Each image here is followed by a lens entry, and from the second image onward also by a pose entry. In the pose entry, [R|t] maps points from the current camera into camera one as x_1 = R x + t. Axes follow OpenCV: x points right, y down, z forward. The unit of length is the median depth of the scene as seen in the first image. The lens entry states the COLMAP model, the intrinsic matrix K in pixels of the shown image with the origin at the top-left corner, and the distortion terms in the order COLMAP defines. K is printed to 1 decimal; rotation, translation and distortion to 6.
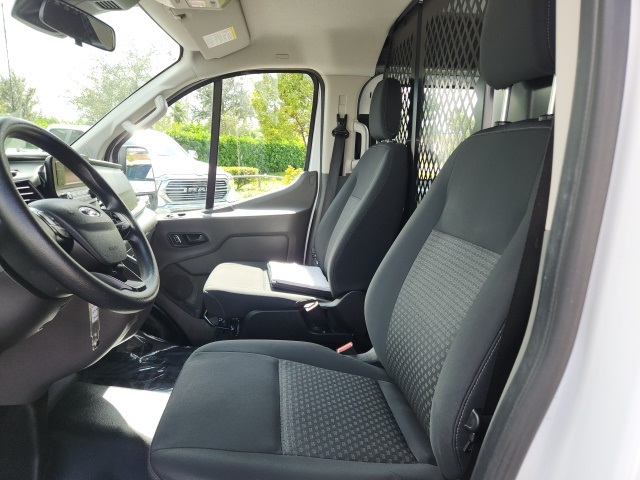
lens RADIAL K [[426.5, 0, 318.5], [0, 426.5, 238.3], [0, 0, 1]] dist [0.089011, -0.077655]
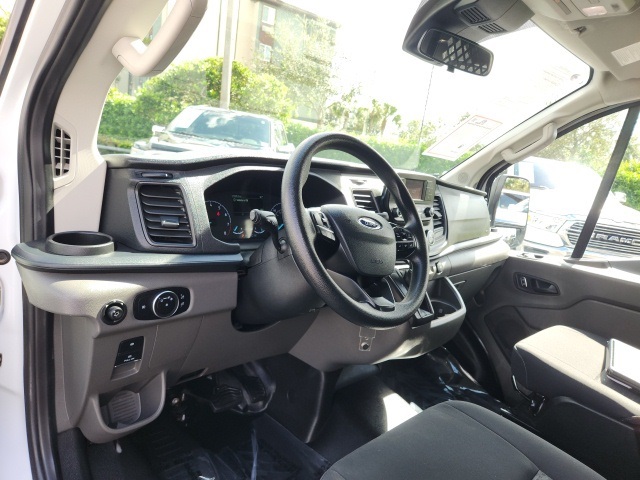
lens RADIAL K [[427.9, 0, 319.3], [0, 427.9, 247.9], [0, 0, 1]] dist [0.080064, -0.062072]
pose [[0.621950, 0.238496, -0.745854, 0.121033], [-0.275574, 0.958222, 0.076608, -0.031633], [0.732965, 0.157891, 0.661689, 0.143826]]
